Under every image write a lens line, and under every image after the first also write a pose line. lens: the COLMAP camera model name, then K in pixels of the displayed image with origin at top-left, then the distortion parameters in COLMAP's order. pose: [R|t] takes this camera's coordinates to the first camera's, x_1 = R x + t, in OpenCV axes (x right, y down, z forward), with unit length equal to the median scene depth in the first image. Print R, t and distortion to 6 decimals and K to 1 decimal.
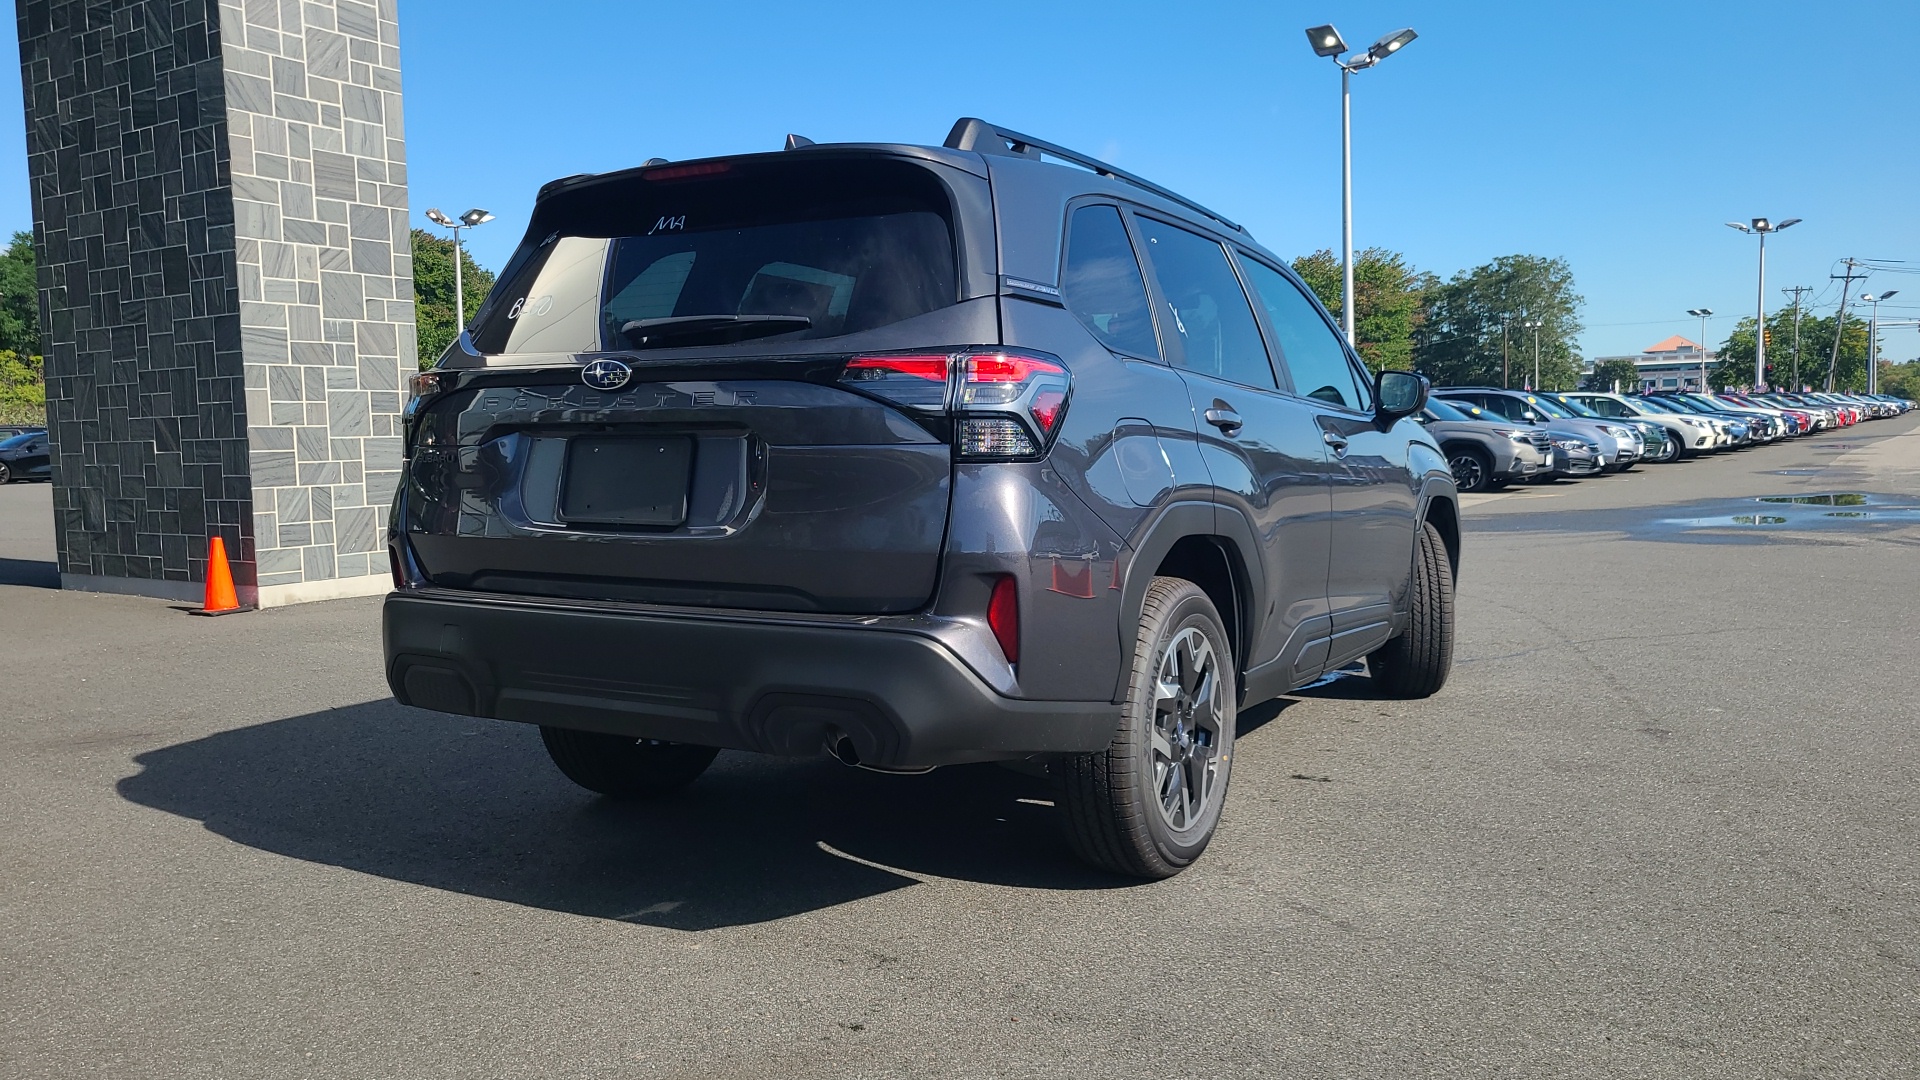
lens RADIAL K [[1500.6, 0, 953.2], [0, 1500.6, 552.5], [0, 0, 1]] dist [0.042519, -0.005387]
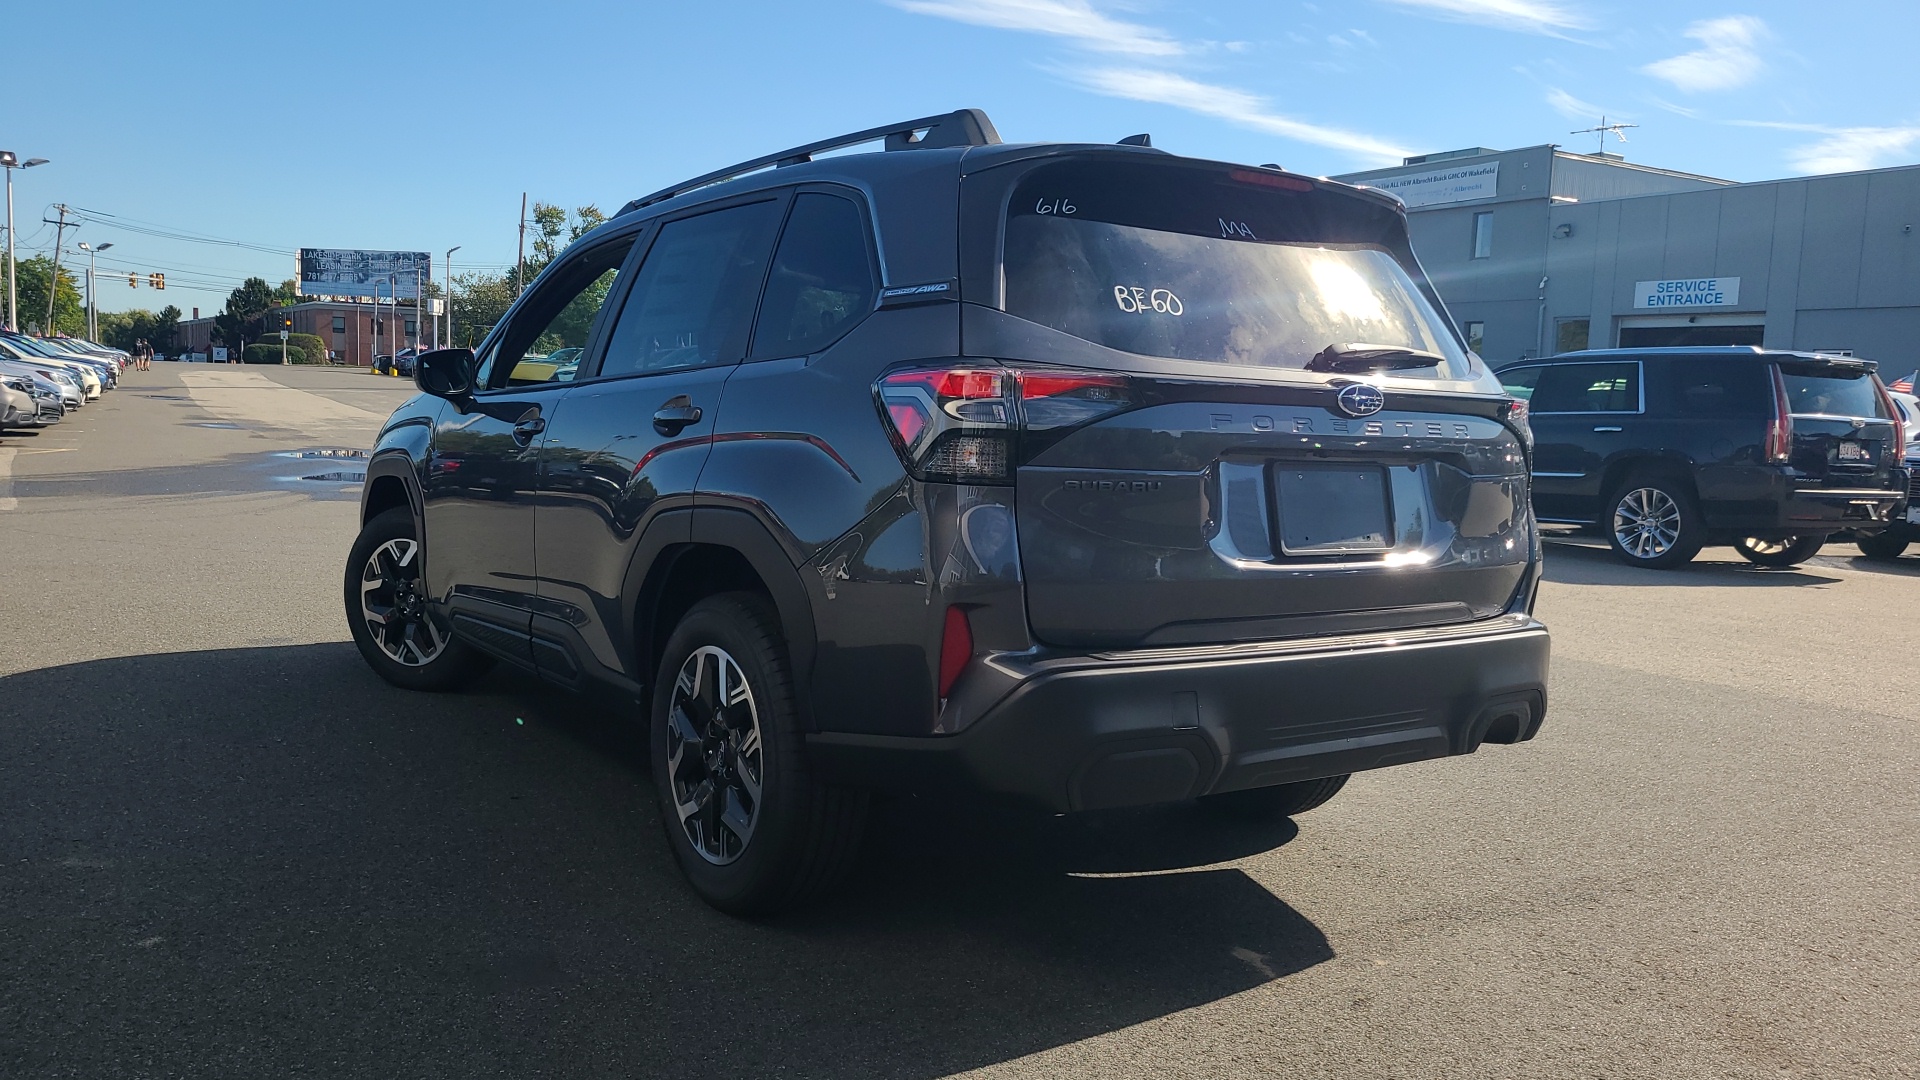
lens RADIAL K [[1462.8, 0, 972.6], [0, 1462.8, 534.0], [0, 0, 1]] dist [0.062085, -0.051038]
pose [[0.401551, -0.053300, 0.914284, -0.181910], [0.026742, 0.998562, 0.046469, -0.012759], [-0.915446, 0.005790, 0.402399, 0.130546]]
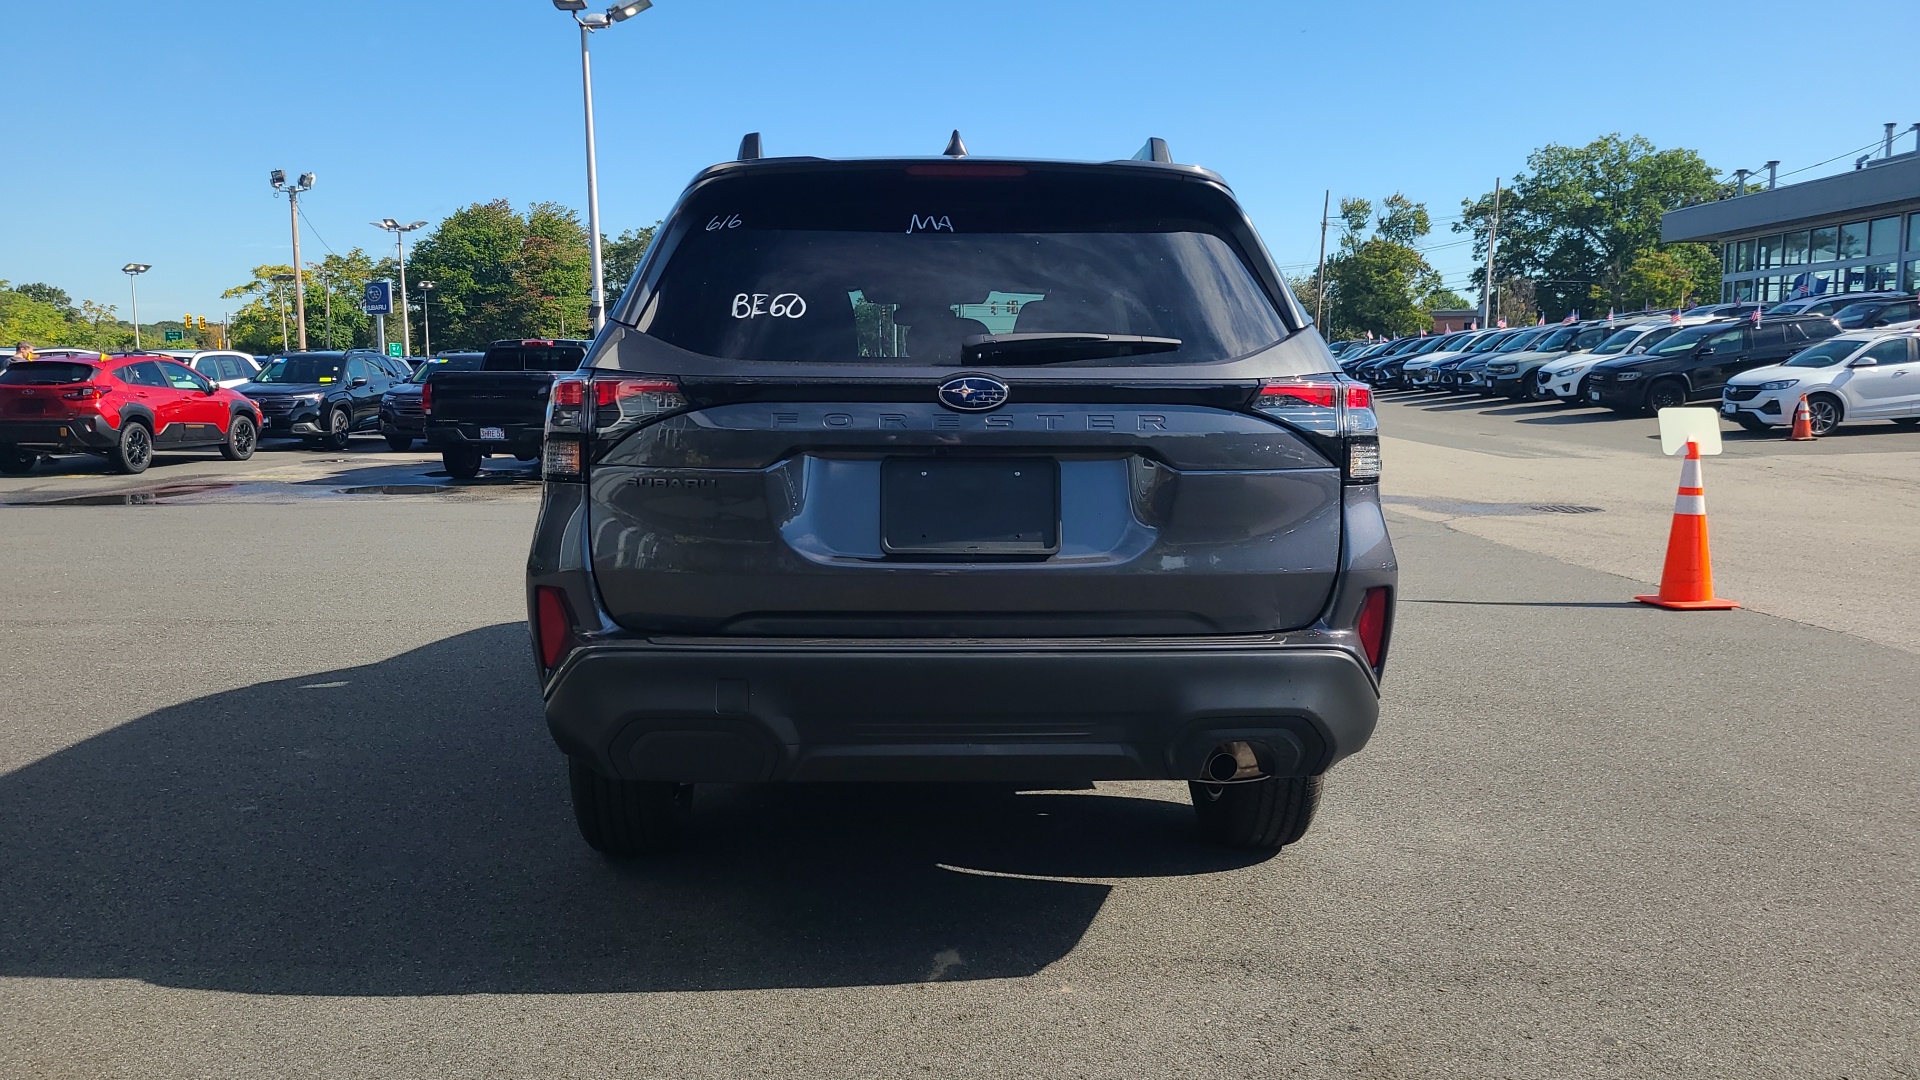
lens RADIAL K [[1482.5, 0, 960.0], [0, 1482.5, 540.0], [0, 0, 1]] dist [0.053016, -0.048606]
pose [[0.836271, -0.046301, 0.546358, -0.112859], [0.031808, 0.998847, 0.035961, -0.009478], [-0.547393, -0.012695, 0.836779, 0.037769]]
